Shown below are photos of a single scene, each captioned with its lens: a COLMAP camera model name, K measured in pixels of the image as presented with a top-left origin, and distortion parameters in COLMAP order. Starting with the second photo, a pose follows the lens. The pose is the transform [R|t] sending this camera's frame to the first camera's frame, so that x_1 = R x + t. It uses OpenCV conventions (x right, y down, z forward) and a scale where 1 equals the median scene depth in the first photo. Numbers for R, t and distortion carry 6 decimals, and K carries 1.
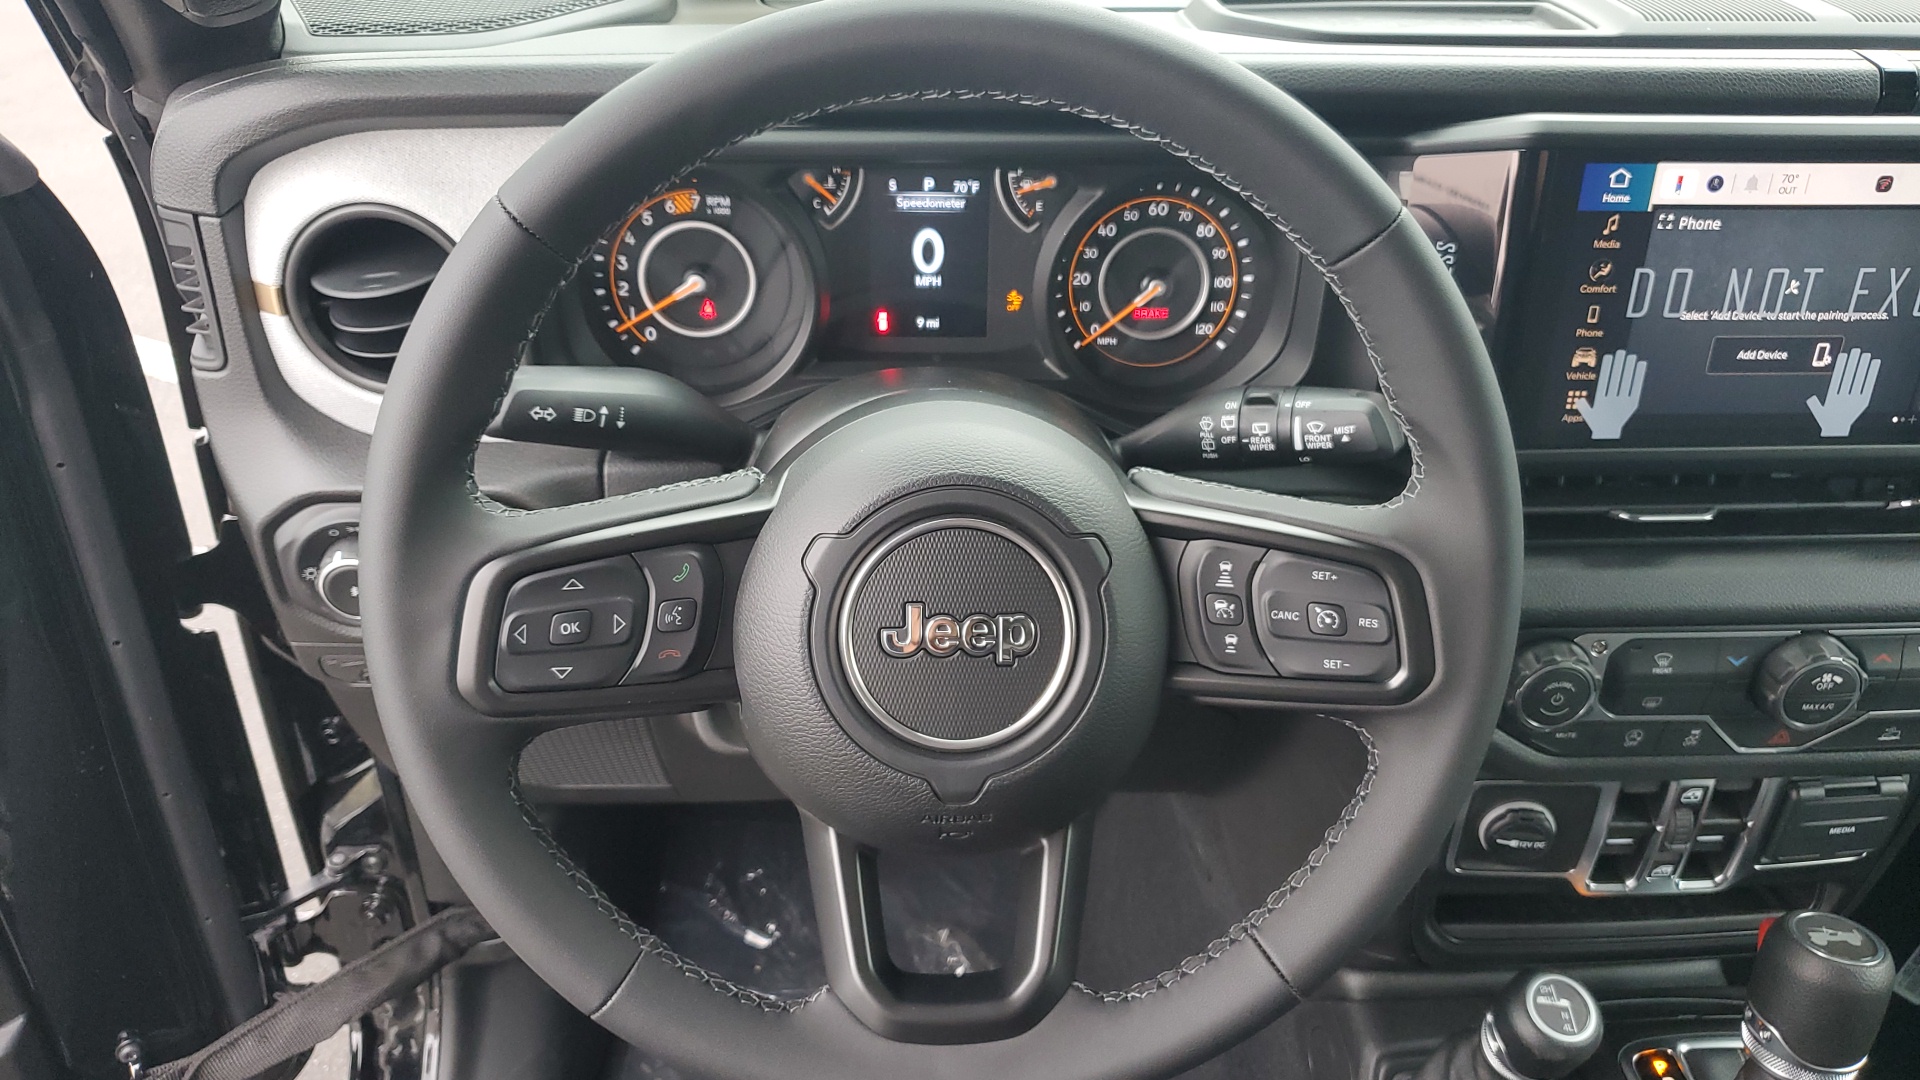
lens RADIAL K [[1513.9, 0, 978.0], [0, 1513.9, 549.3], [0, 0, 1]] dist [0.060579, -0.086548]
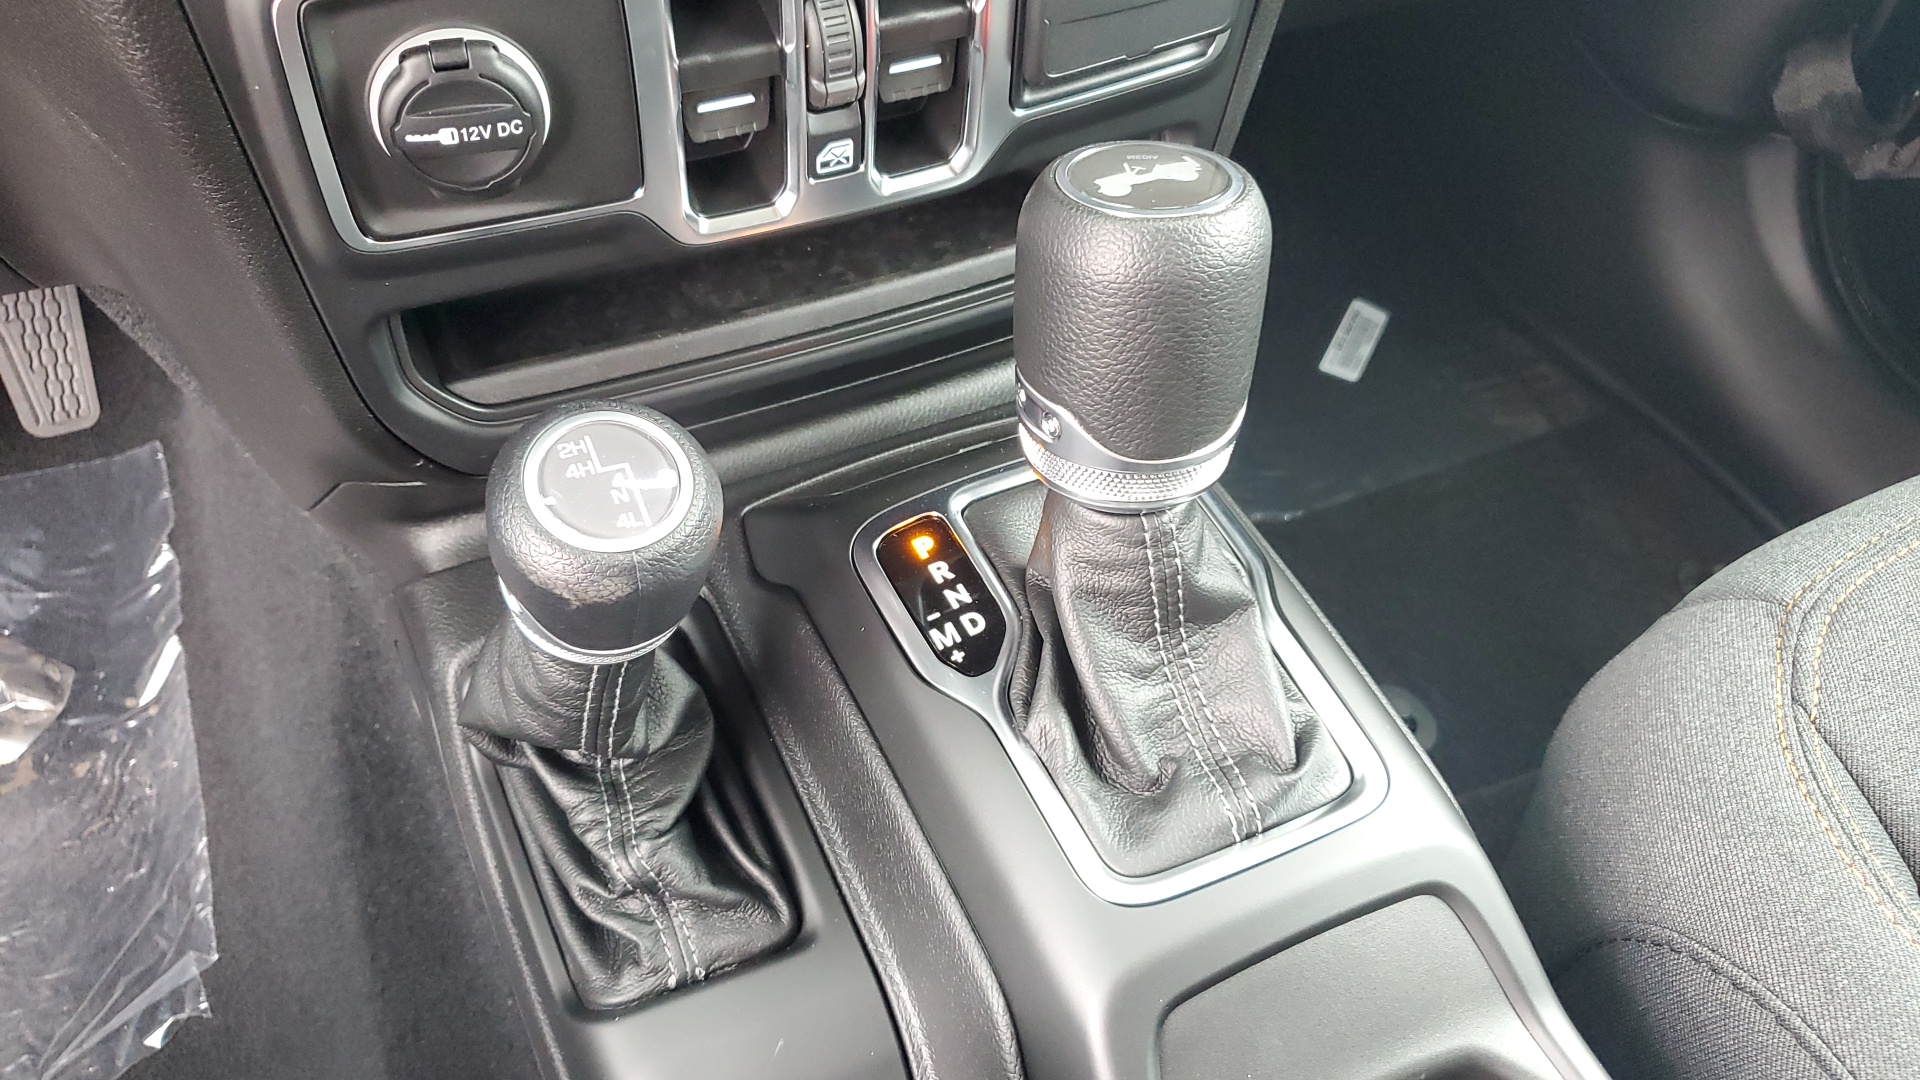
lens RADIAL K [[1513.9, 0, 955.1], [0, 1513.9, 544.9], [0, 0, 1]] dist [0.060579, -0.086548]
pose [[0.934943, -0.258547, 0.242972, 0.402800], [0.190580, 0.943598, 0.270744, 0.243079], [-0.299268, -0.206825, 0.931484, 0.627324]]
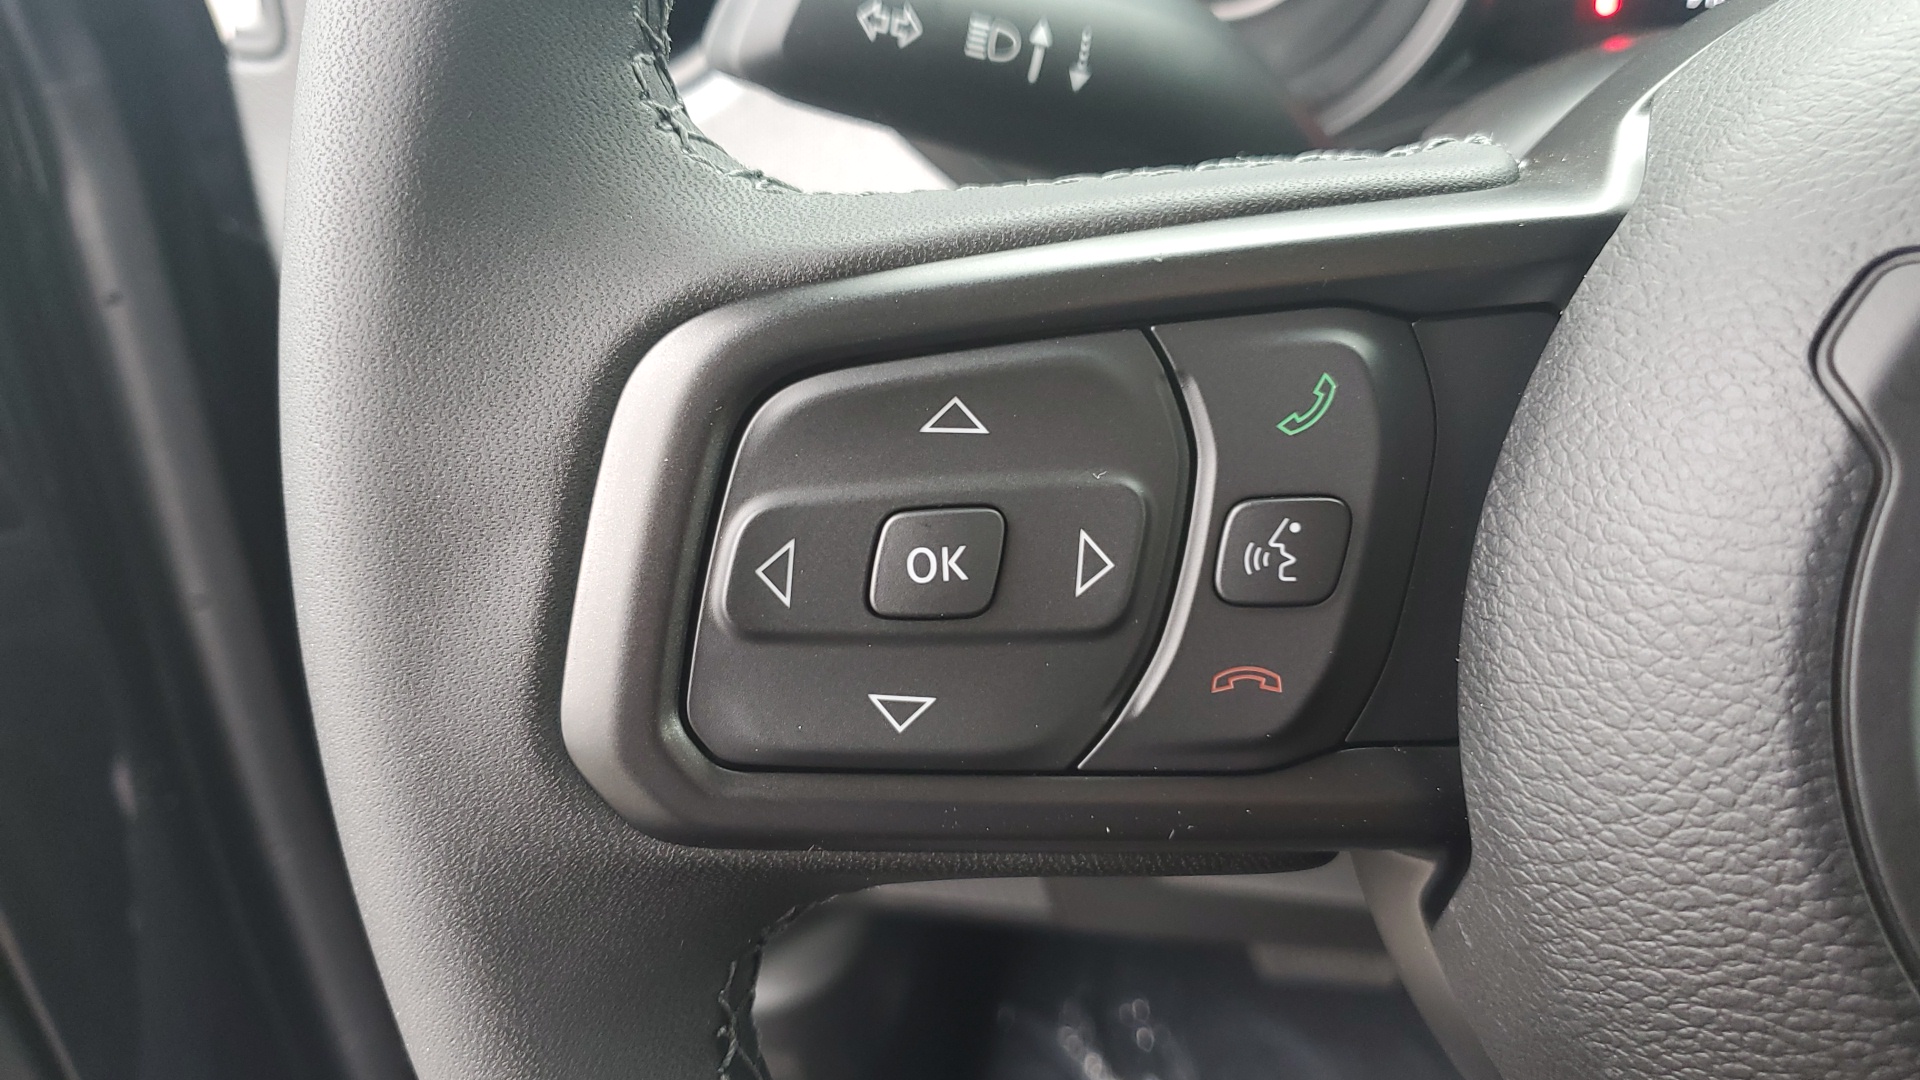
lens RADIAL K [[1513.9, 0, 961.7], [0, 1513.9, 556.1], [0, 0, 1]] dist [0.060579, -0.086548]
pose [[0.974124, 0.054441, -0.219359, -0.150035], [-0.059799, 0.998051, -0.017858, 0.041486], [0.217959, 0.030513, 0.975481, 0.537915]]
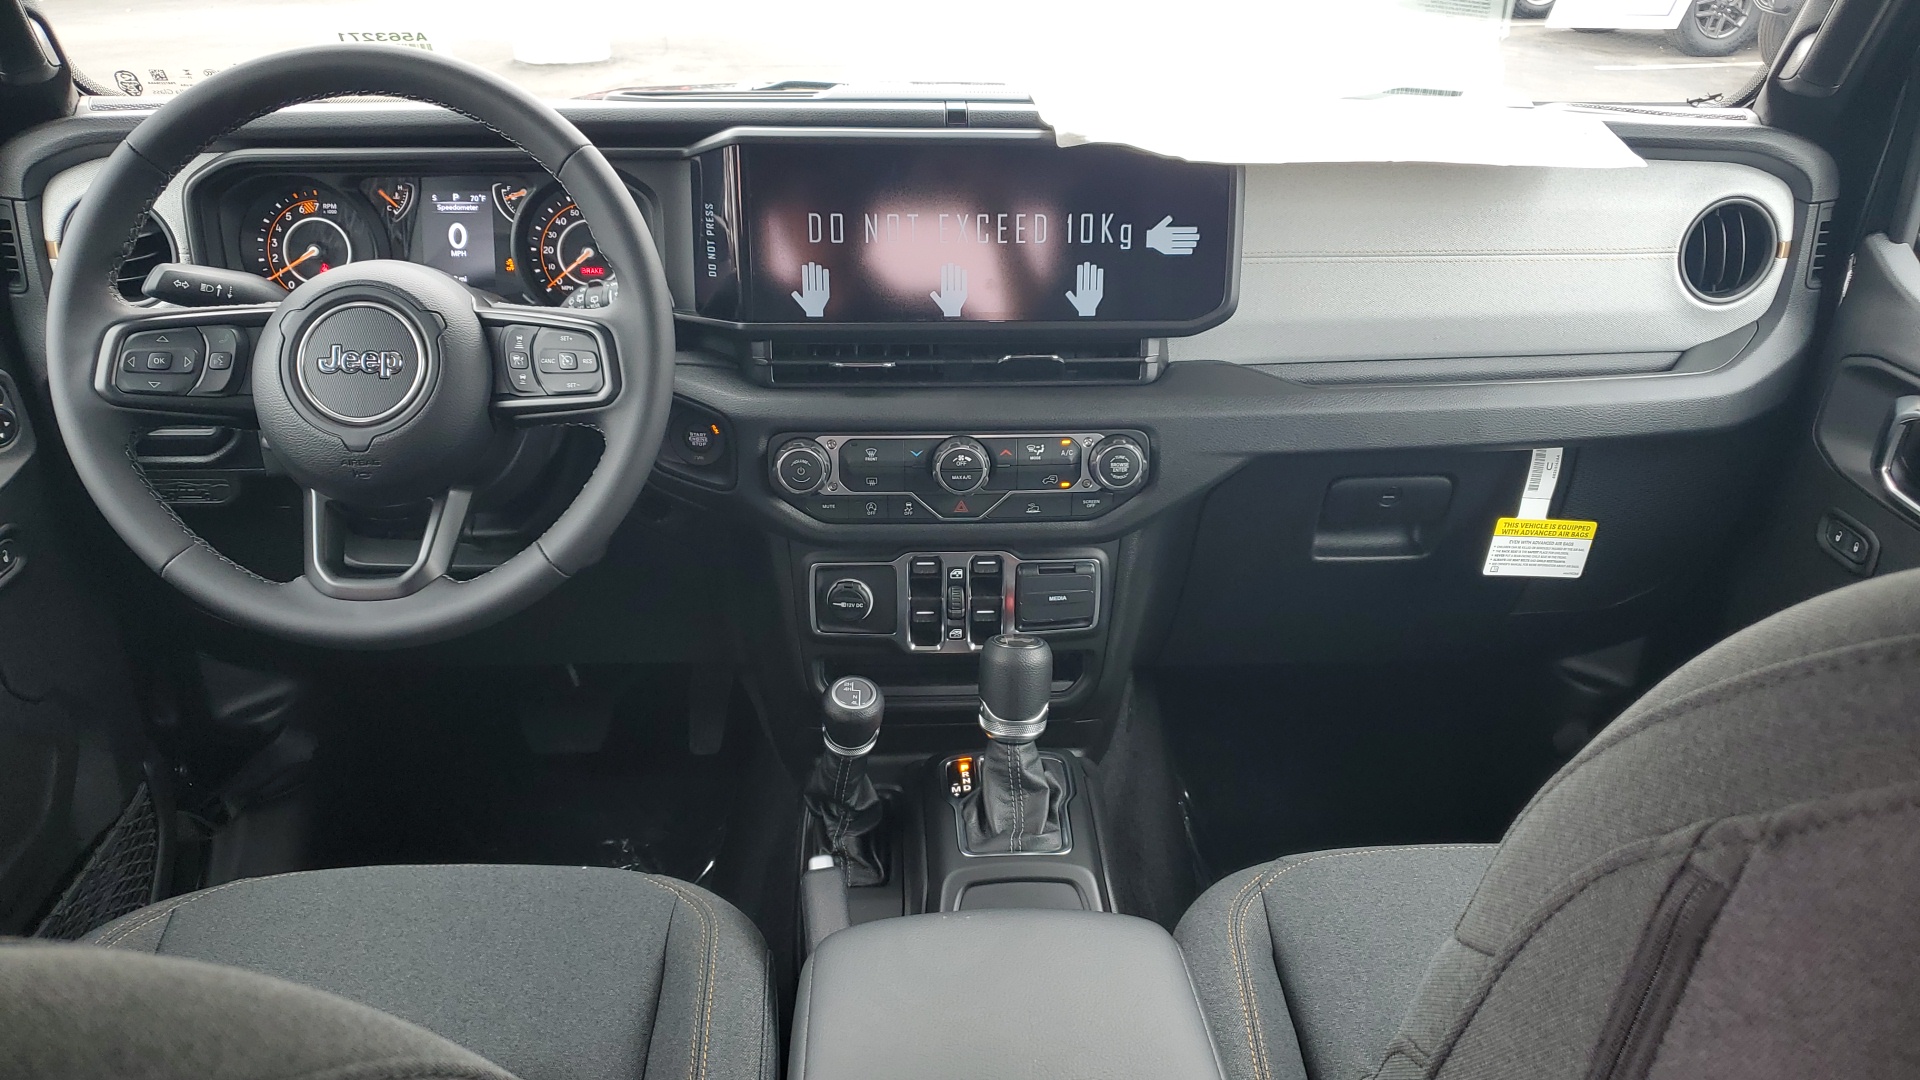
lens RADIAL K [[1513.9, 0, 988.8], [0, 1513.9, 559.2], [0, 0, 1]] dist [0.060579, -0.086548]
pose [[0.999551, -0.016756, -0.024856, 0.622455], [0.011776, 0.982014, -0.188442, 0.508705], [0.027566, 0.188065, 0.981770, -0.622221]]
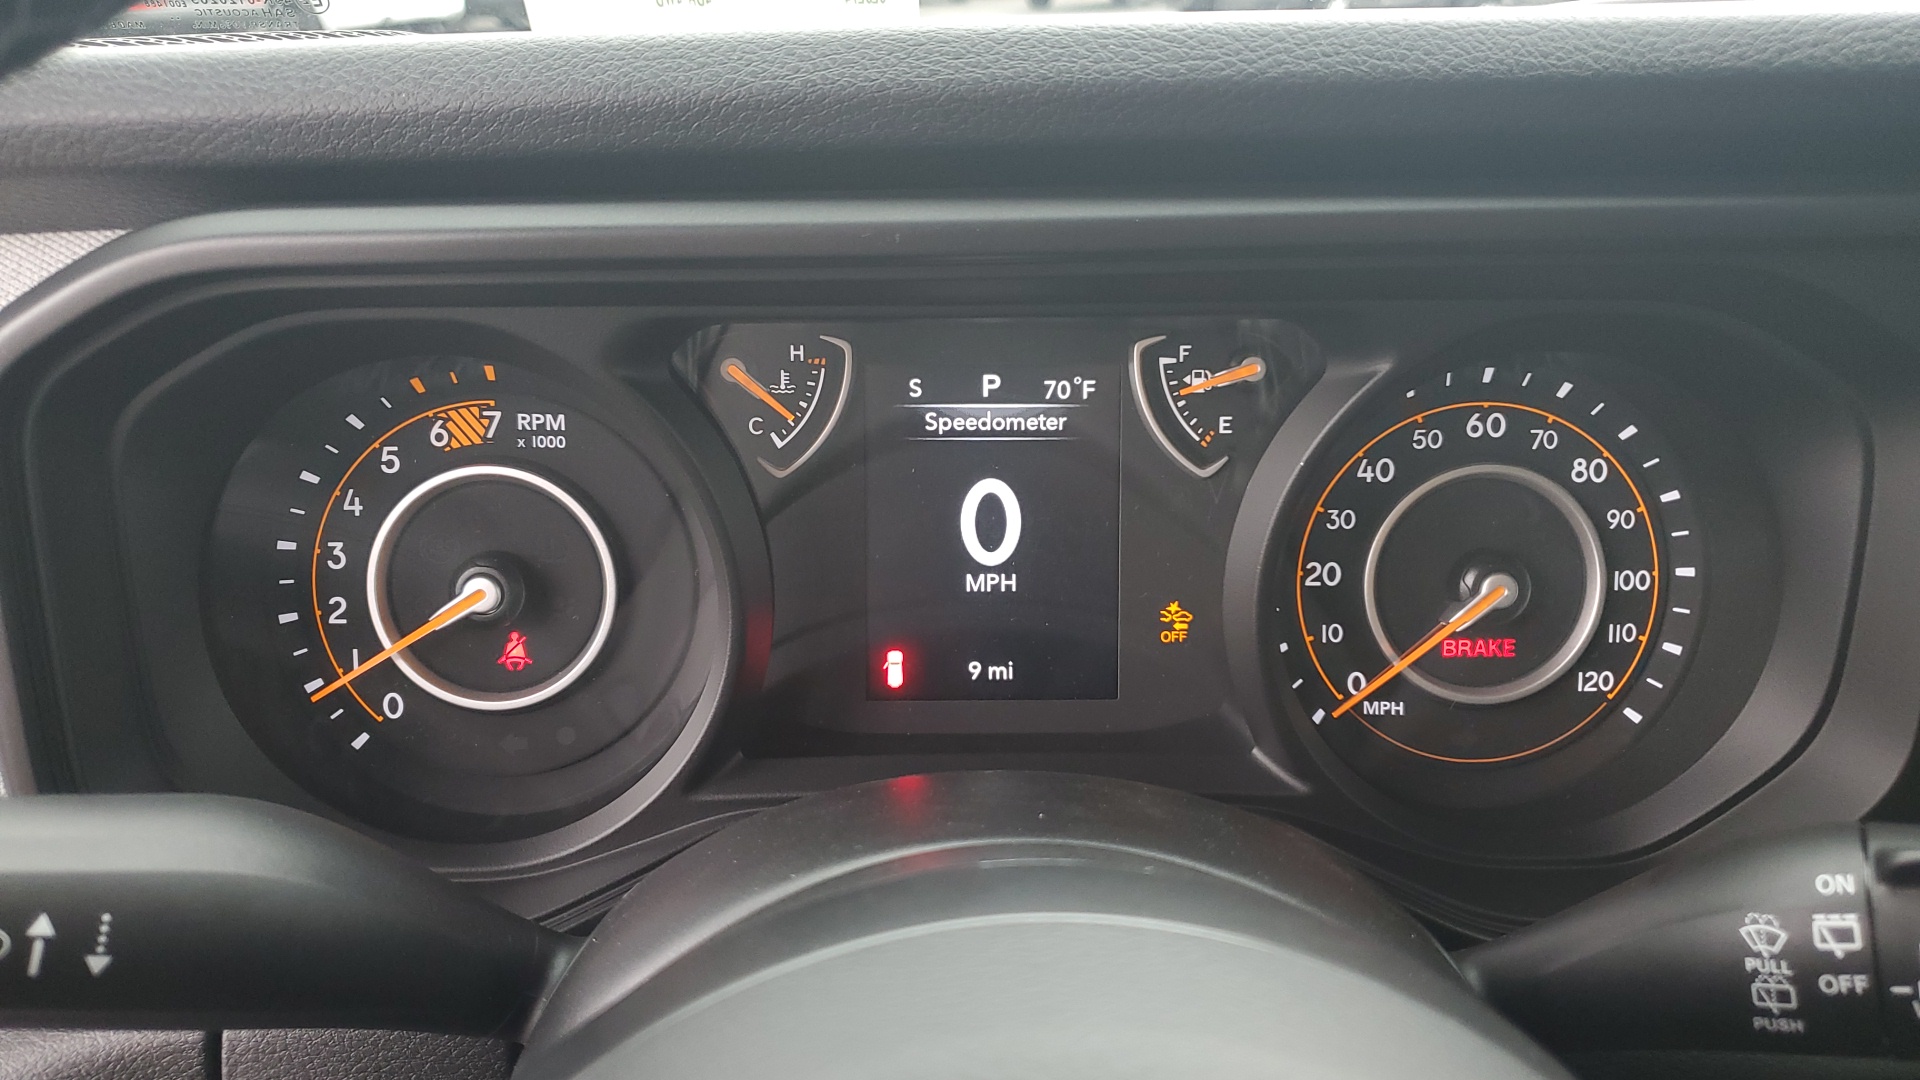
lens RADIAL K [[1513.9, 0, 969.5], [0, 1513.9, 551.7], [0, 0, 1]] dist [0.060579, -0.086548]
pose [[0.998155, -0.017063, -0.058270, -0.012668], [0.002586, 0.970778, -0.239965, -0.077377], [0.060662, 0.239371, 0.969031, 0.565578]]
